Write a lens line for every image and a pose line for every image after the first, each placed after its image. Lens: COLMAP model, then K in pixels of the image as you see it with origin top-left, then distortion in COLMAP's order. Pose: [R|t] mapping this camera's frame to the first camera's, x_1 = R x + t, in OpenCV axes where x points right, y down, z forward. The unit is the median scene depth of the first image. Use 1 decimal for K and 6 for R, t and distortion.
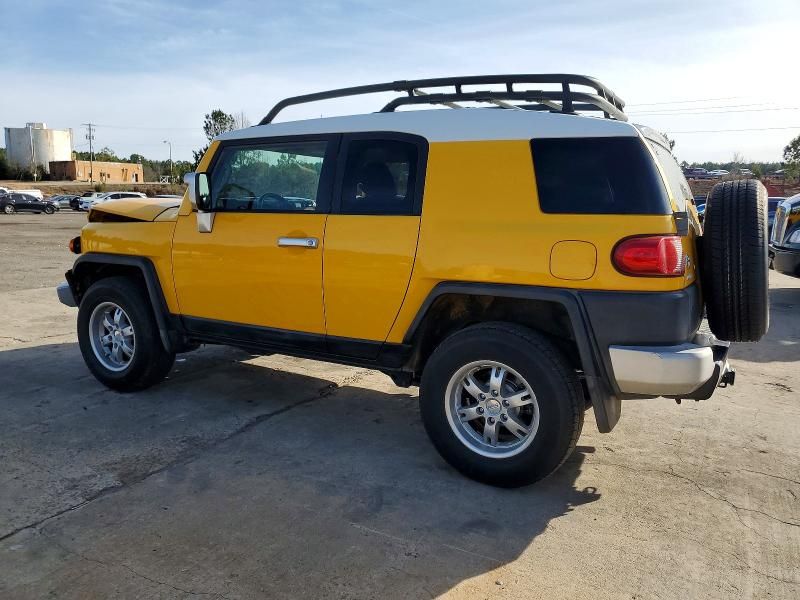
lens RADIAL K [[634.6, 0, 400.0], [0, 634.6, 300.0], [0, 0, 1]] dist [-0.001702, 0.000485]
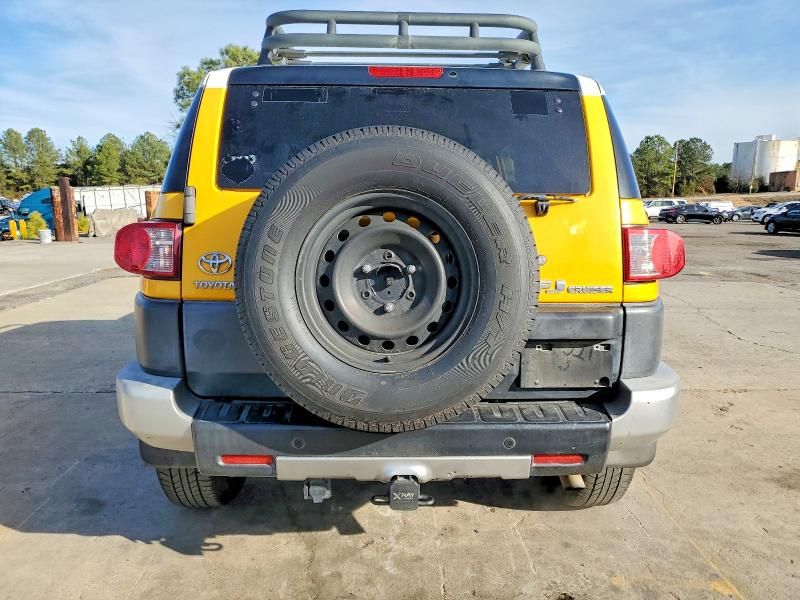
lens RADIAL K [[634.6, 0, 400.0], [0, 634.6, 300.0], [0, 0, 1]] dist [-0.001702, 0.000485]
pose [[0.497373, 0.112717, -0.860183, 0.080791], [-0.129725, 0.990039, 0.054723, -0.005138], [0.857783, 0.084369, 0.507040, 0.060907]]
